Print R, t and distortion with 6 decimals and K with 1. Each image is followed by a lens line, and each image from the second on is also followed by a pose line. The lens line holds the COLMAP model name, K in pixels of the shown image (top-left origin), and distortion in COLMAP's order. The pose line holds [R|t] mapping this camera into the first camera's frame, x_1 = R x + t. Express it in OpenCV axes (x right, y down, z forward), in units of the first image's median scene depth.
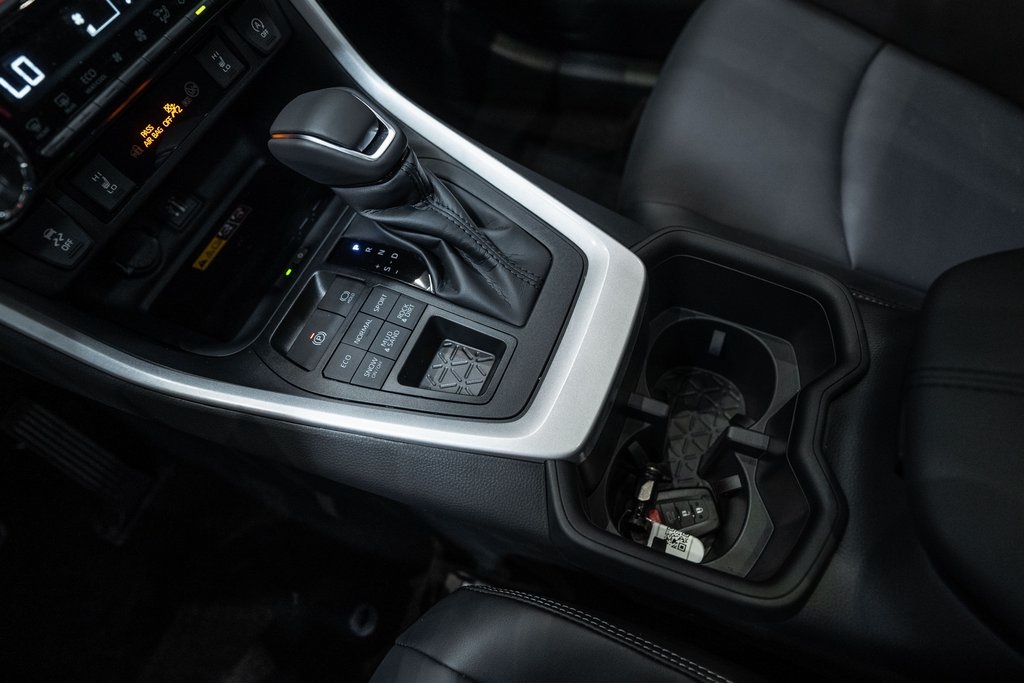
lens RADIAL K [[539.9, 0, 492.1], [0, 539.9, 331.6], [0, 0, 1]] dist [-0.045337, 0.017532]
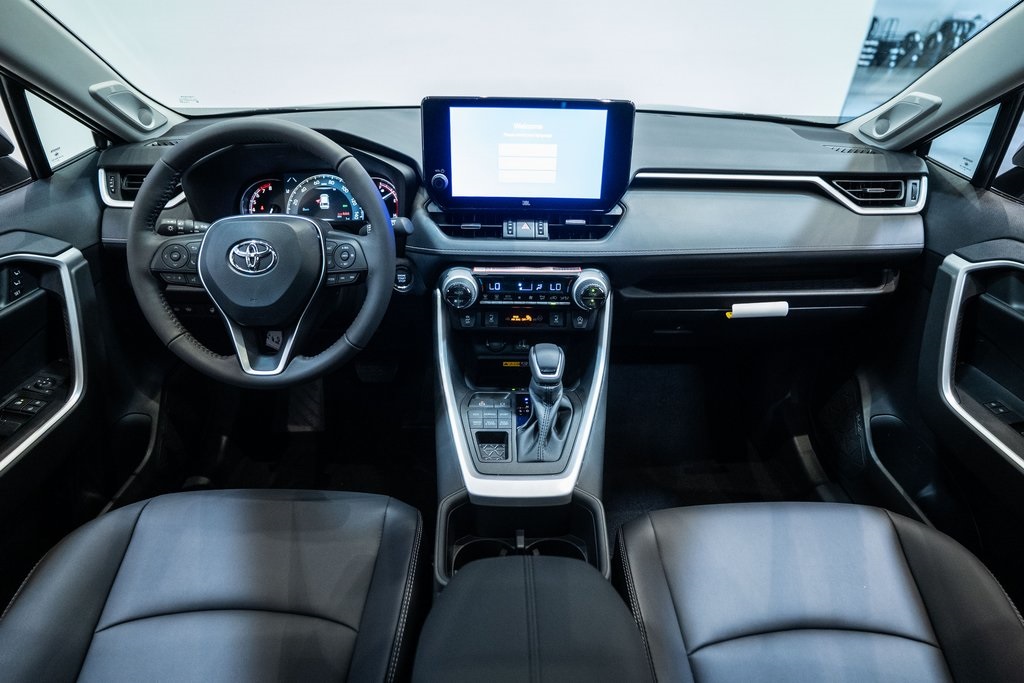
lens RADIAL K [[539.9, 0, 508.7], [0, 539.9, 342.5], [0, 0, 1]] dist [-0.045337, 0.017532]
pose [[0.398211, 0.613081, -0.682319, 1.299776], [-0.829670, 0.557991, 0.017162, -0.299645], [0.391250, 0.559265, 0.730853, -0.984121]]
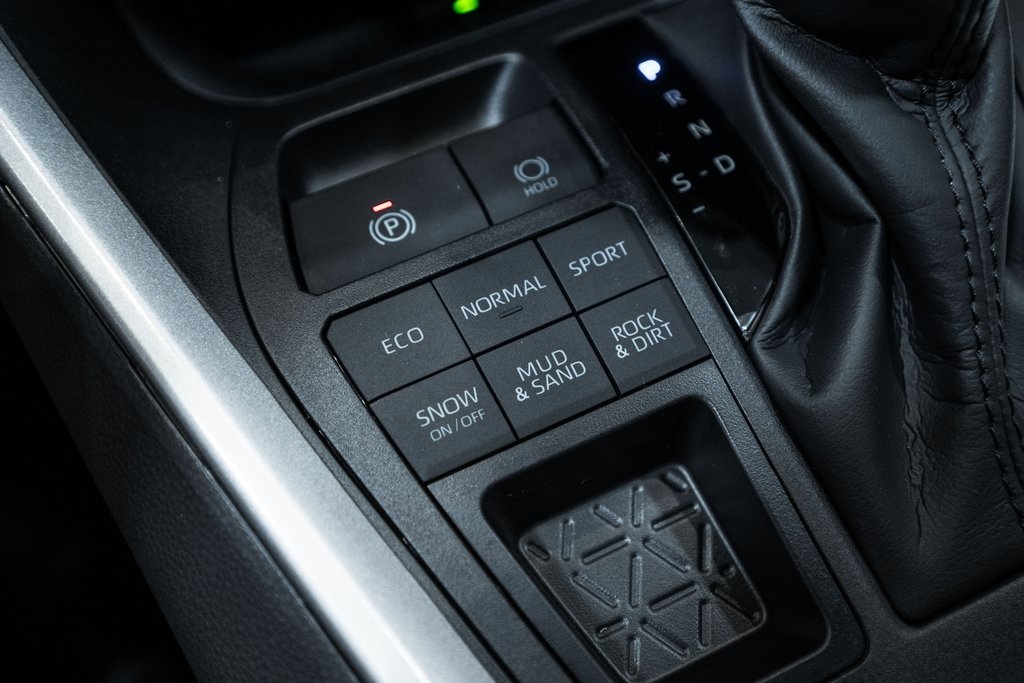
lens RADIAL K [[969.4, 0, 533.5], [0, 969.4, 333.0], [0, 0, 1]] dist [0.033113, 0.000000]
pose [[0.750846, 0.645040, -0.141967, -0.127627], [-0.628894, 0.763903, 0.144723, -0.080172], [0.201801, -0.019382, 0.979235, 0.427294]]
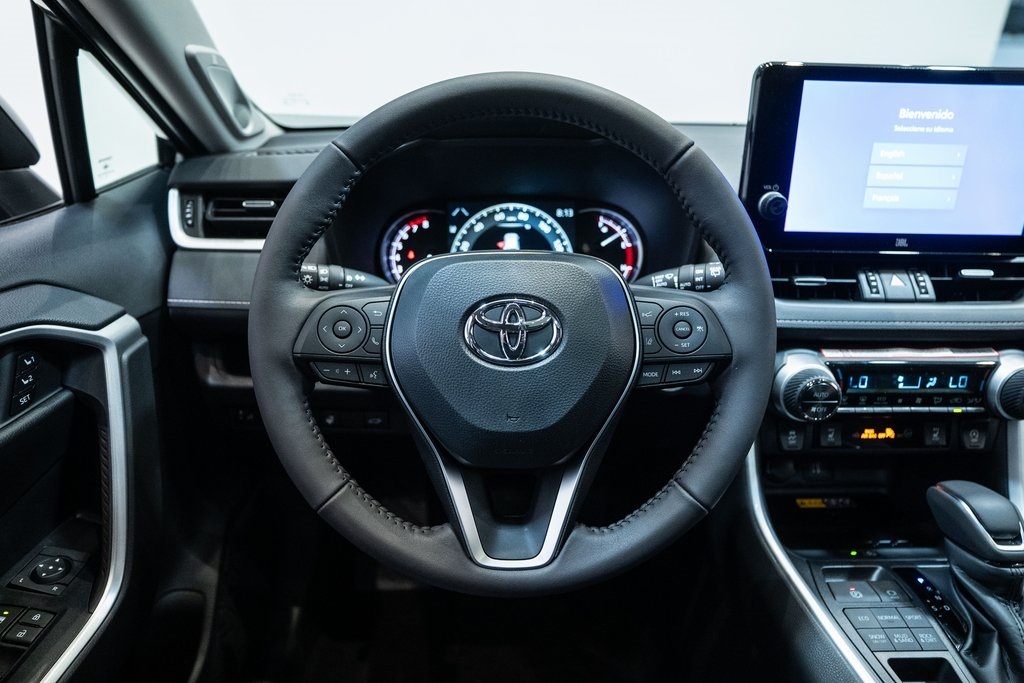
lens RADIAL K [[581.0, 0, 505.4], [0, 581.0, 334.3], [0, 0, 1]] dist [-0.063970, 0.027881]
pose [[0.404123, 0.498725, -0.766784, 0.101471], [-0.827115, 0.557204, -0.073509, 0.502056], [0.390595, 0.663926, 0.637682, -0.752849]]
